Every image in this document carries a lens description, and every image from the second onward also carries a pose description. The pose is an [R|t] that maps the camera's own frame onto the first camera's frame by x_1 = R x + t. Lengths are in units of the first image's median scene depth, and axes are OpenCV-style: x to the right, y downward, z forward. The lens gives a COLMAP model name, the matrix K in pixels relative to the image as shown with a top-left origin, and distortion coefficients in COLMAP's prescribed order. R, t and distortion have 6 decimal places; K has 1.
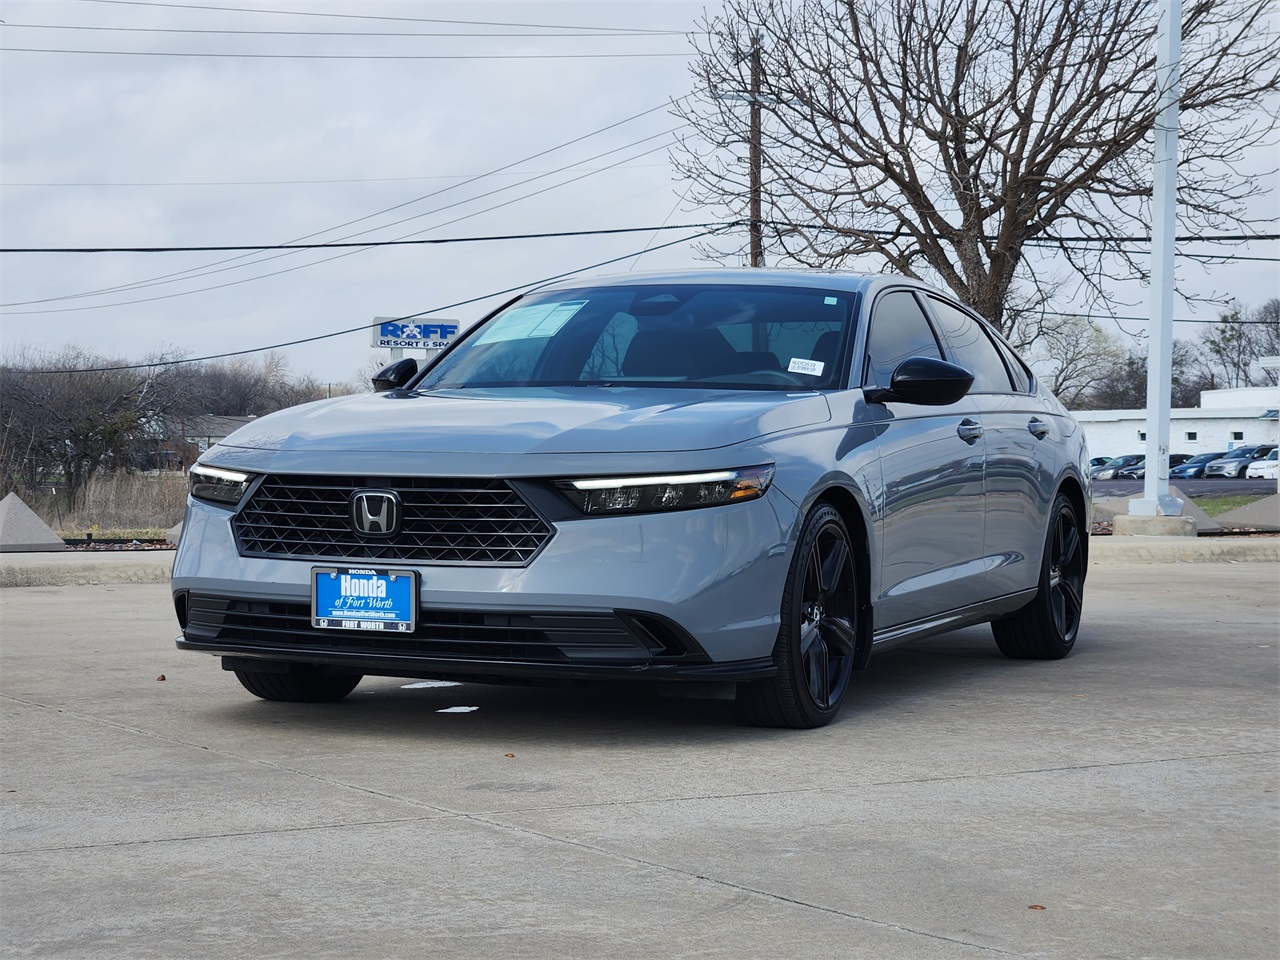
lens RADIAL K [[2444.3, 0, 640.0], [0, 2444.3, 480.0], [0, 0, 1]] dist [-0.542426, 5.584928]
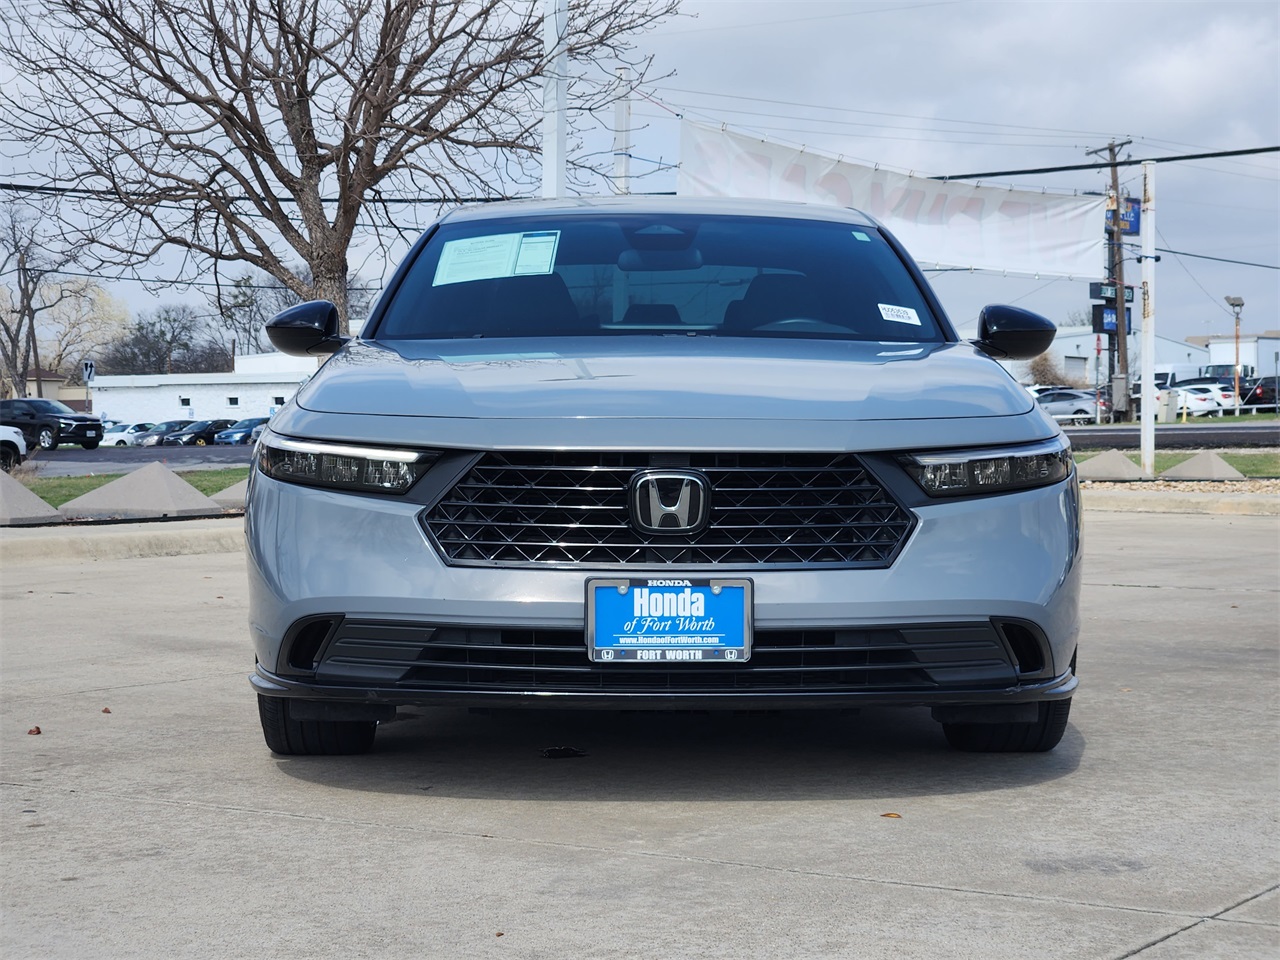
lens RADIAL K [[2444.3, 0, 640.0], [0, 2444.3, 480.0], [0, 0, 1]] dist [-0.542426, 5.584928]
pose [[0.909536, -0.018818, 0.415199, -0.425665], [0.012953, 0.999773, 0.016938, -0.005863], [-0.415423, -0.010027, 0.909573, 0.329996]]
